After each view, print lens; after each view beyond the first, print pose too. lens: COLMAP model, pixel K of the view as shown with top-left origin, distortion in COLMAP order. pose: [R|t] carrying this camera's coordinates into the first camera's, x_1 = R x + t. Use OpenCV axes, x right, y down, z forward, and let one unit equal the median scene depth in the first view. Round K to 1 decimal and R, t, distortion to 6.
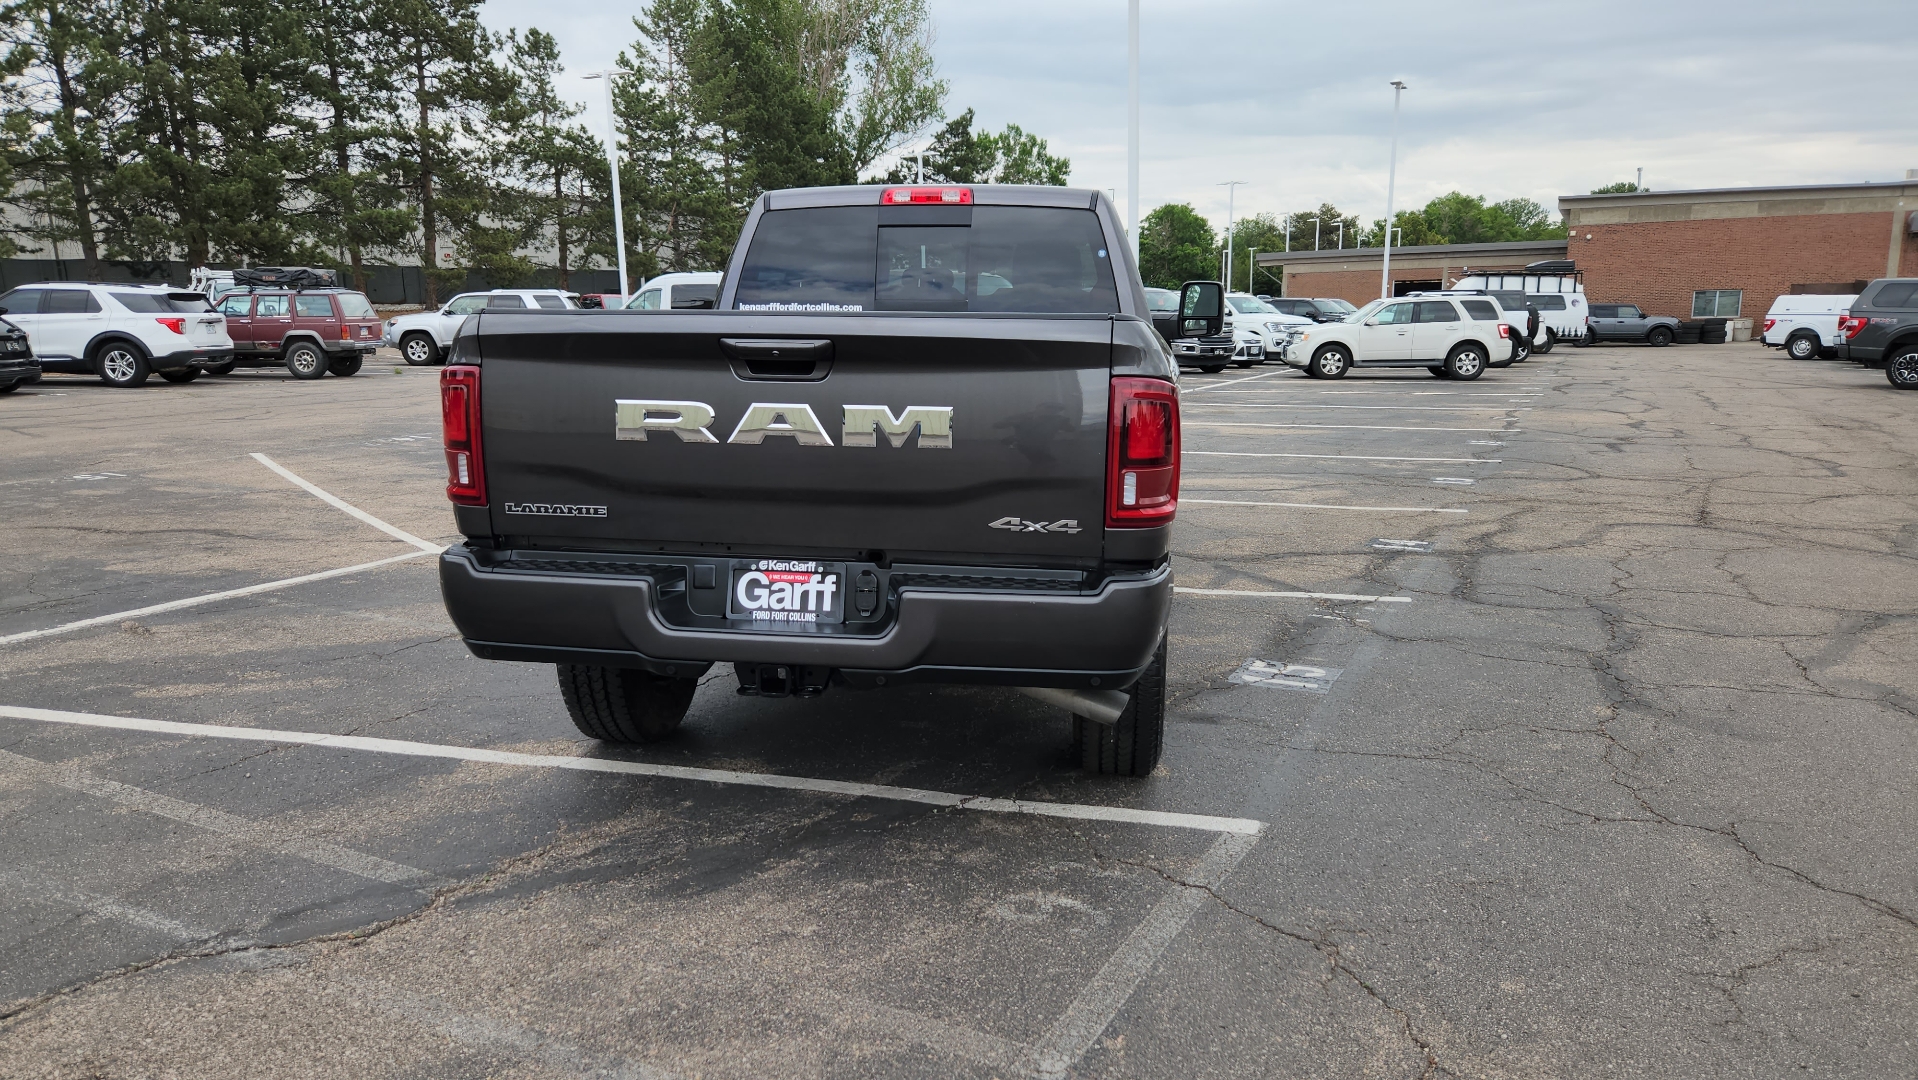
lens RADIAL K [[1279.4, 0, 920.3], [0, 1279.4, 547.6], [0, 0, 1]] dist [0.066992, -0.054955]
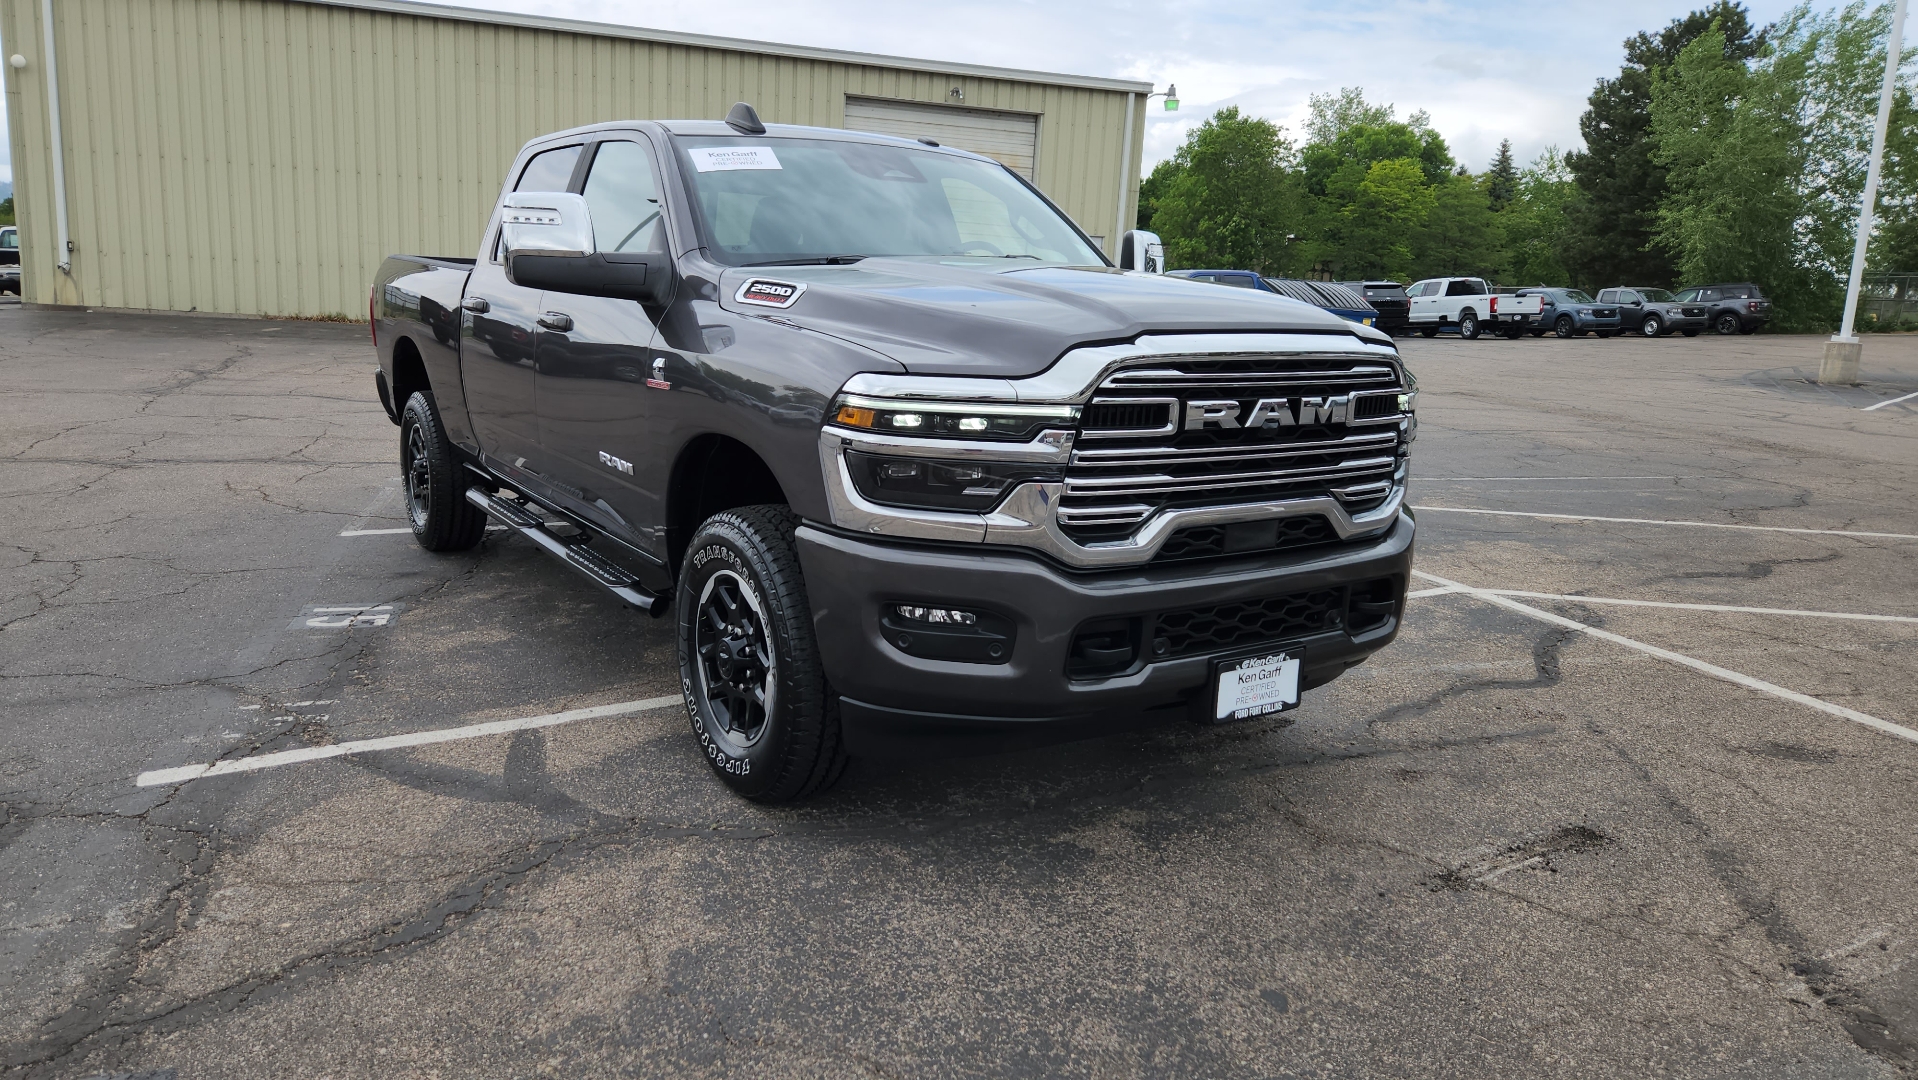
lens RADIAL K [[1285.0, 0, 930.9], [0, 1285.0, 546.0], [0, 0, 1]] dist [0.074206, -0.065180]
pose [[-0.728873, 0.103754, -0.676741, 0.129866], [-0.161016, 0.934749, 0.316730, -0.069993], [0.665445, 0.339823, -0.664608, 0.401619]]
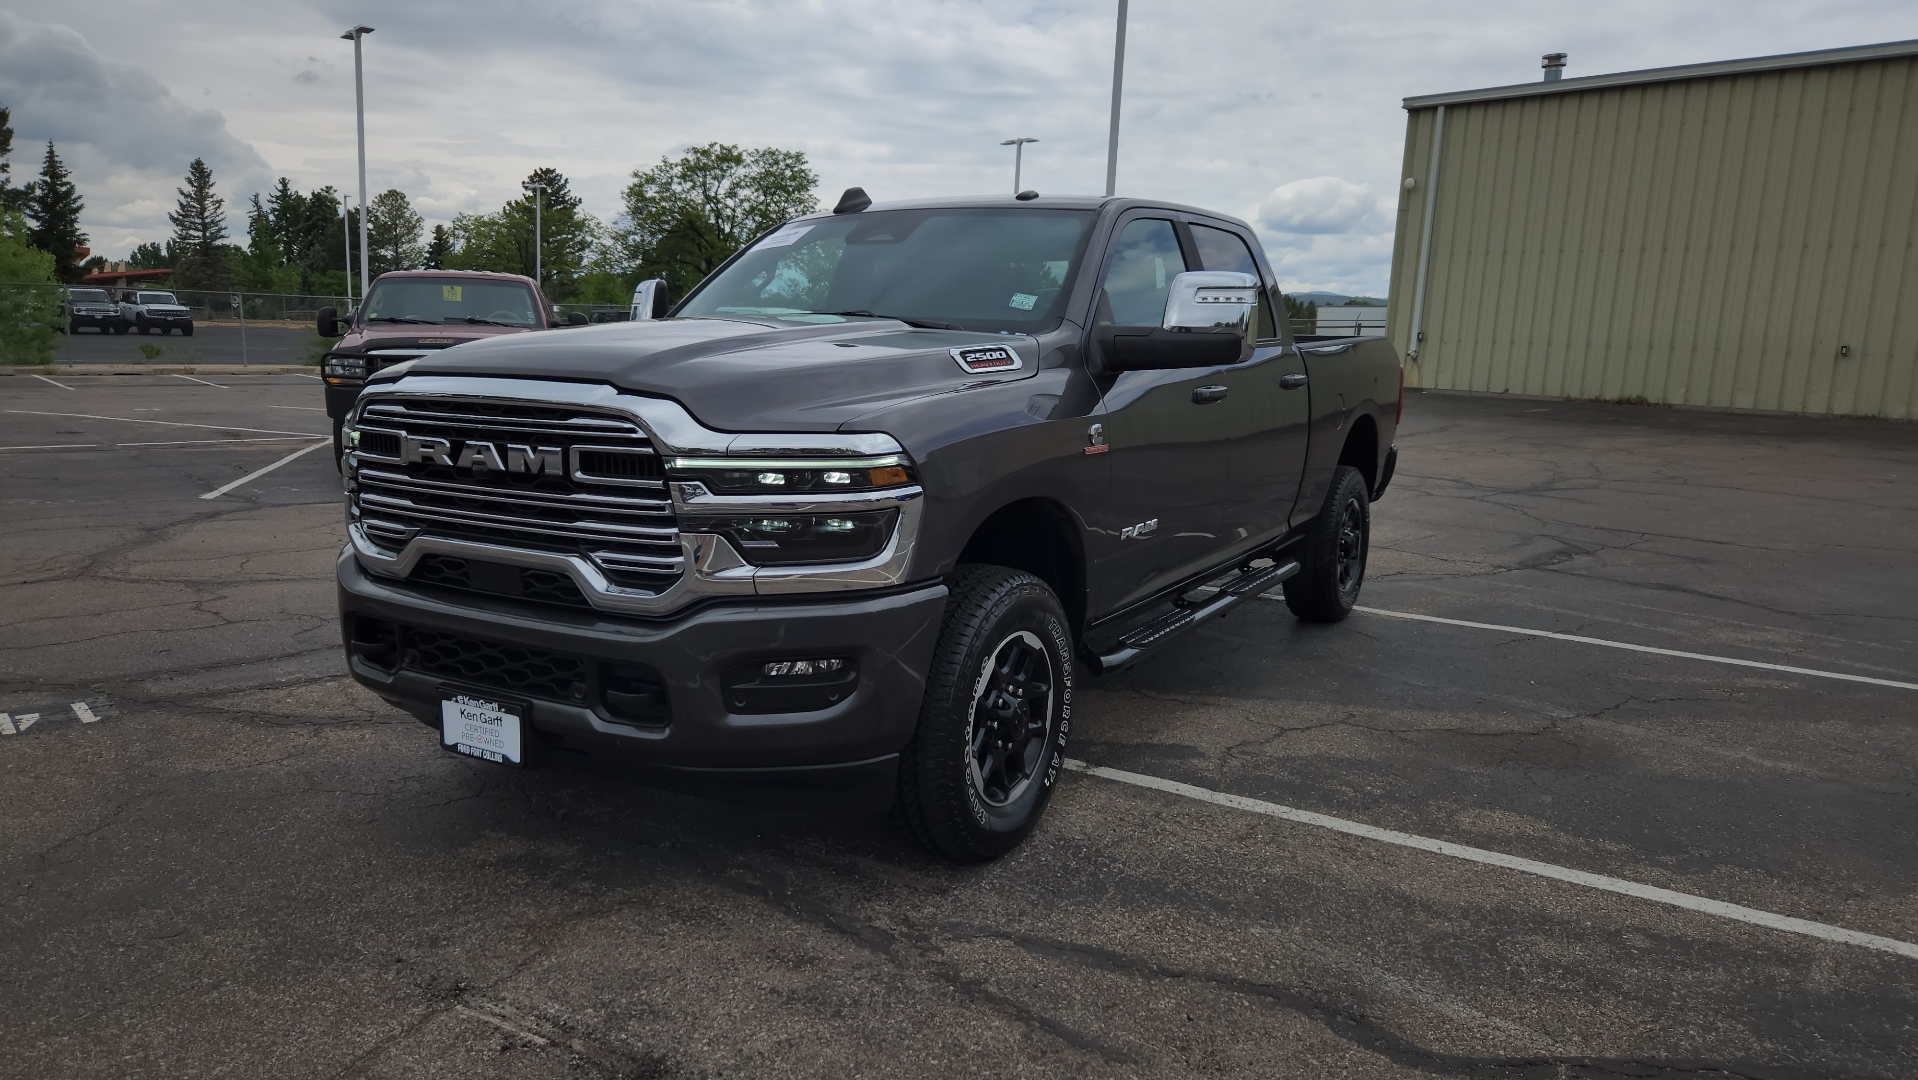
lens RADIAL K [[1299.7, 0, 936.4], [0, 1299.7, 529.9], [0, 0, 1]] dist [0.068667, -0.051181]
pose [[-0.928997, -0.076817, 0.362027, -0.060190], [0.044192, 0.948197, 0.314594, -0.078750], [-0.367439, 0.308256, -0.877478, 0.432910]]
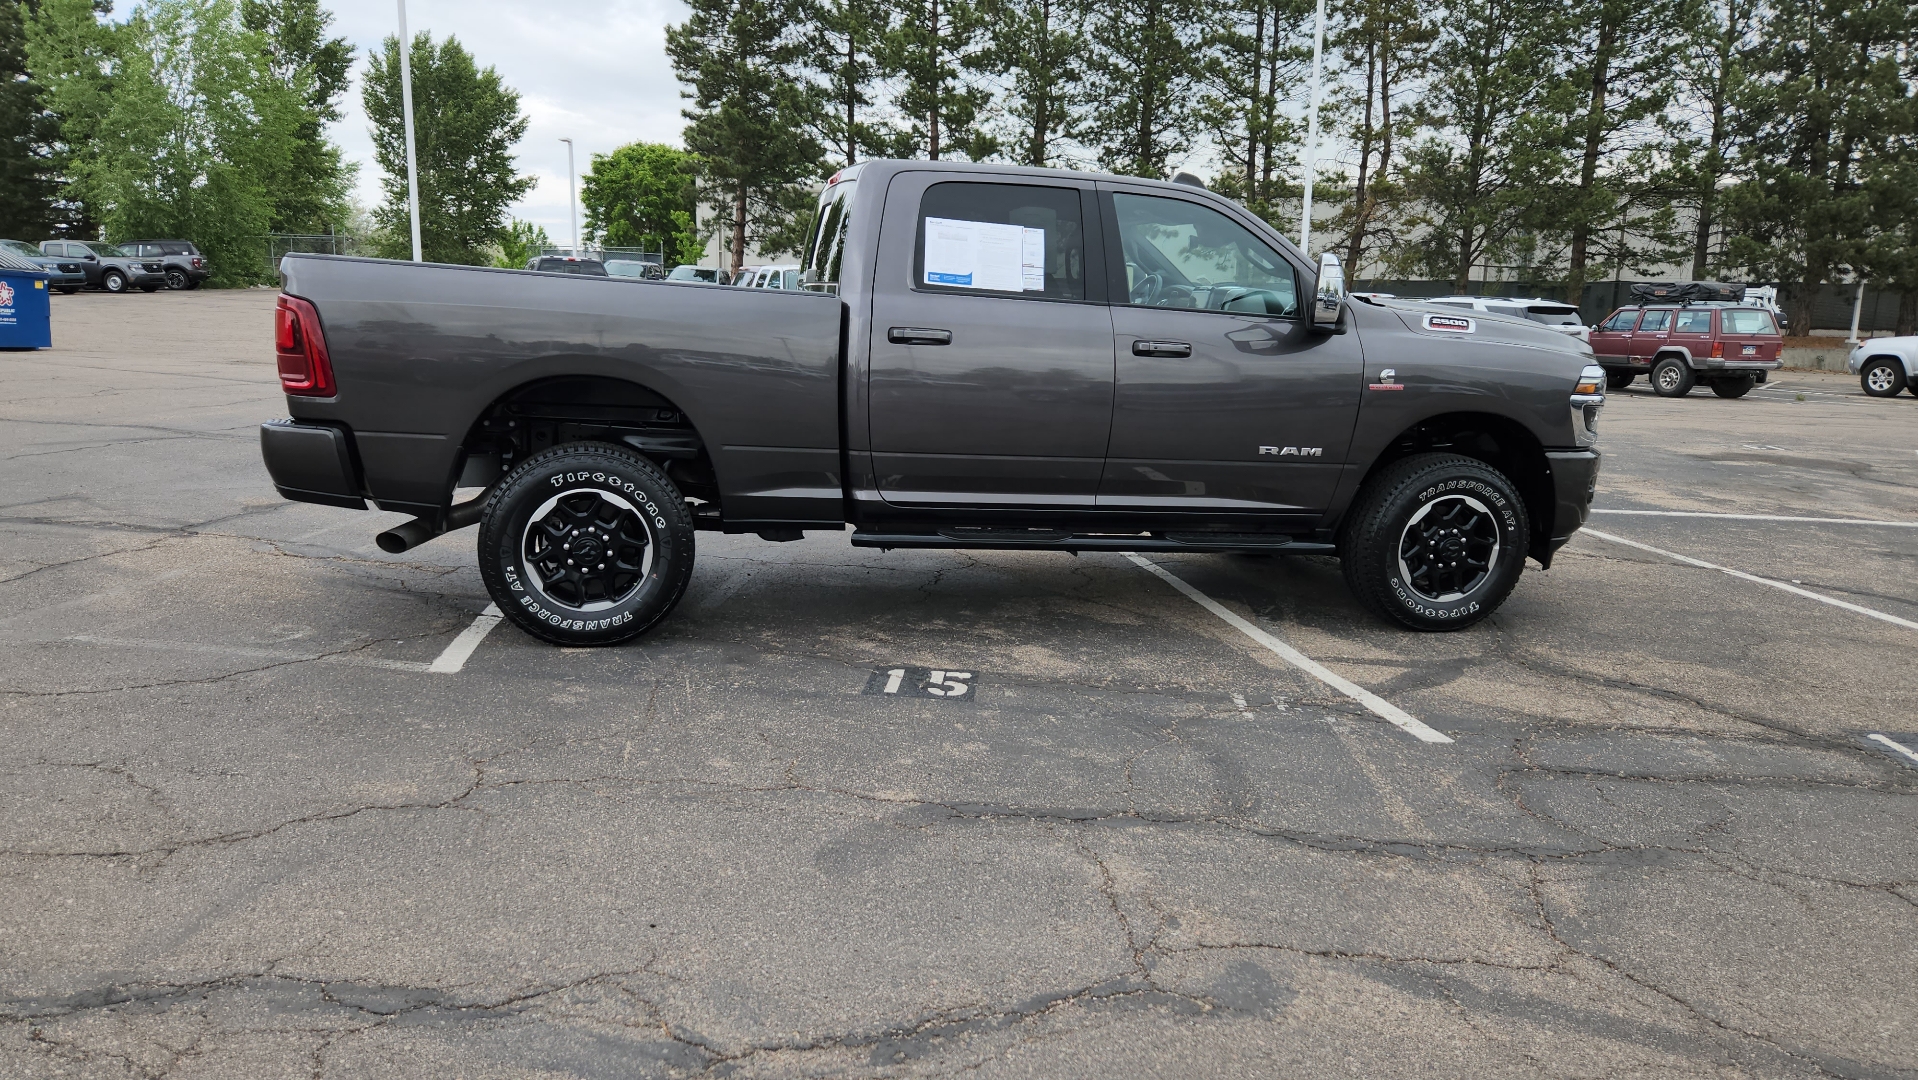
lens RADIAL K [[1271.0, 0, 930.0], [0, 1271.0, 544.6], [0, 0, 1]] dist [0.066781, -0.050510]
pose [[0.368775, 0.182582, -0.911410, 0.222905], [-0.201905, 0.972842, 0.113193, -0.019965], [0.907325, 0.142276, 0.395624, 0.132155]]
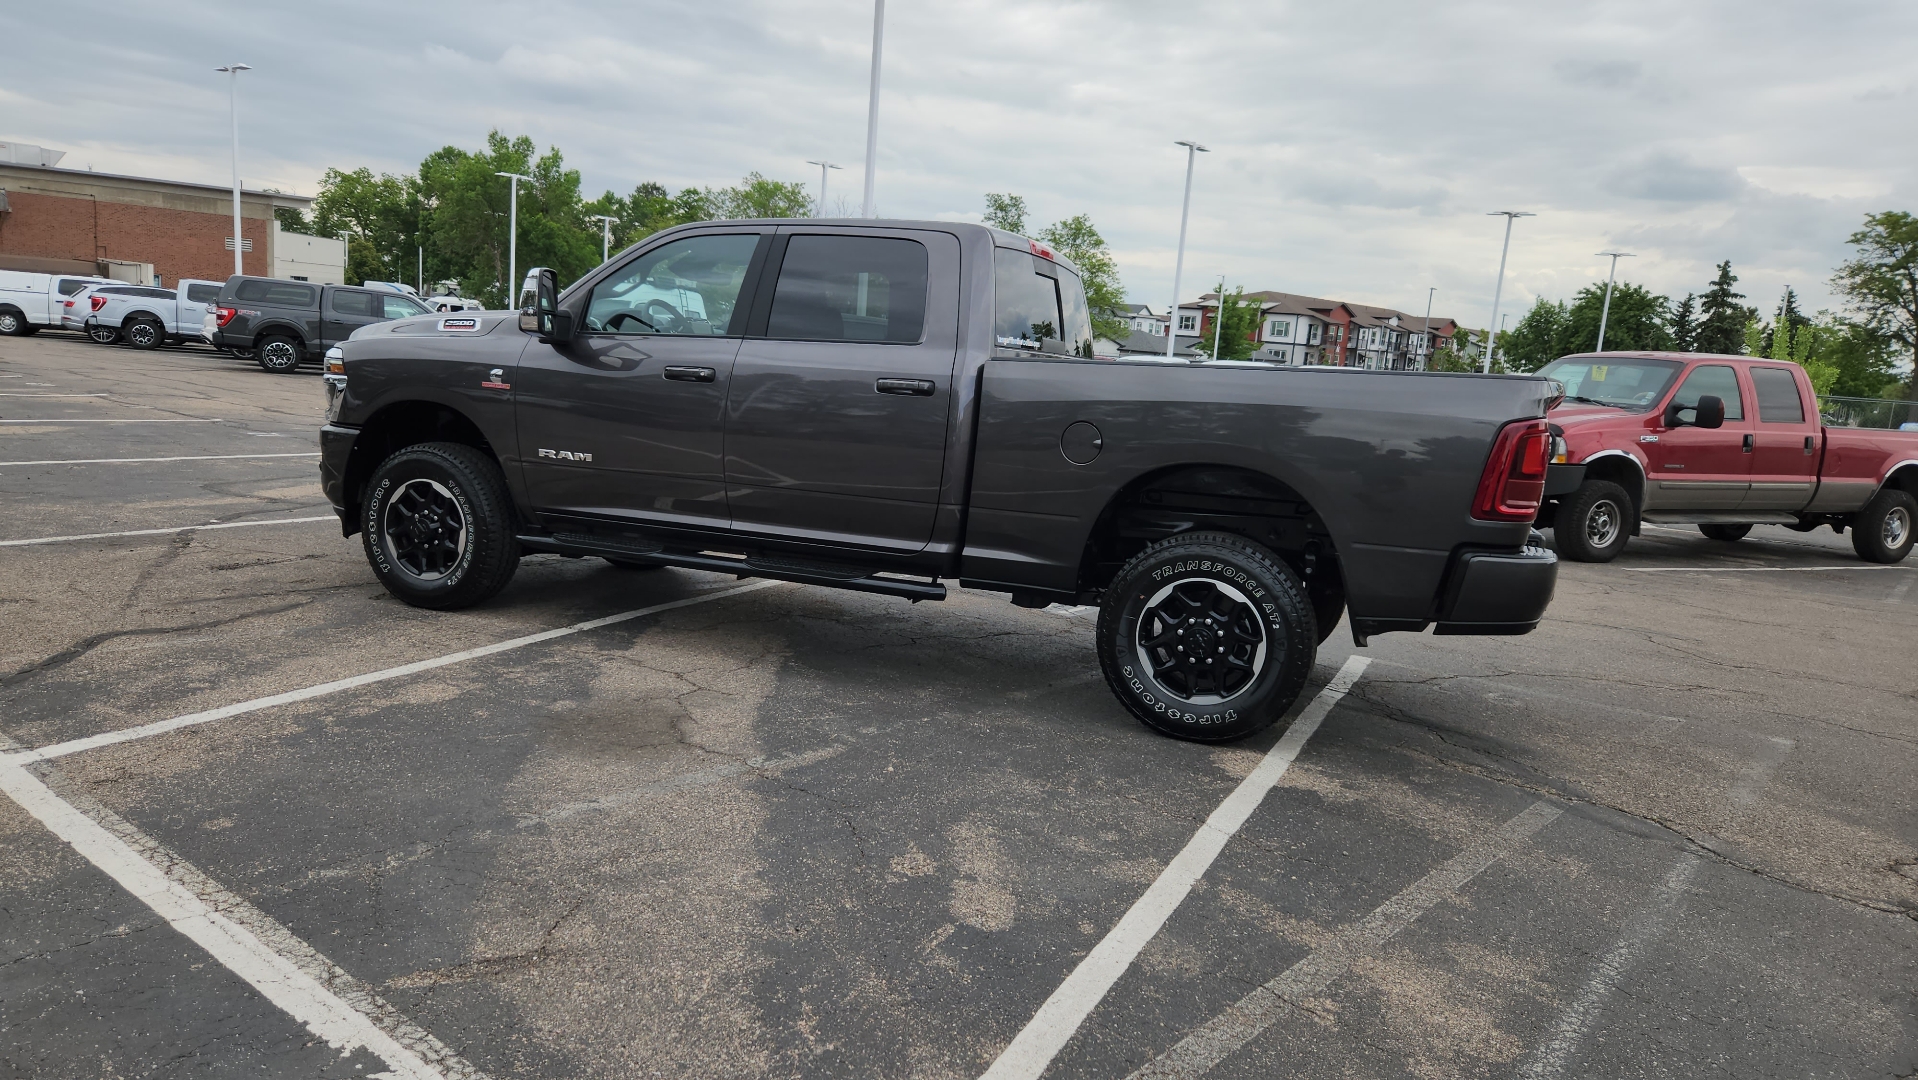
lens RADIAL K [[1286.8, 0, 924.3], [0, 1286.8, 533.3], [0, 0, 1]] dist [0.075399, -0.067365]
pose [[0.214465, -0.116701, 0.969735, -0.232941], [0.104393, 0.989888, 0.096039, -0.027971], [-0.971137, 0.080636, 0.224479, 0.169052]]
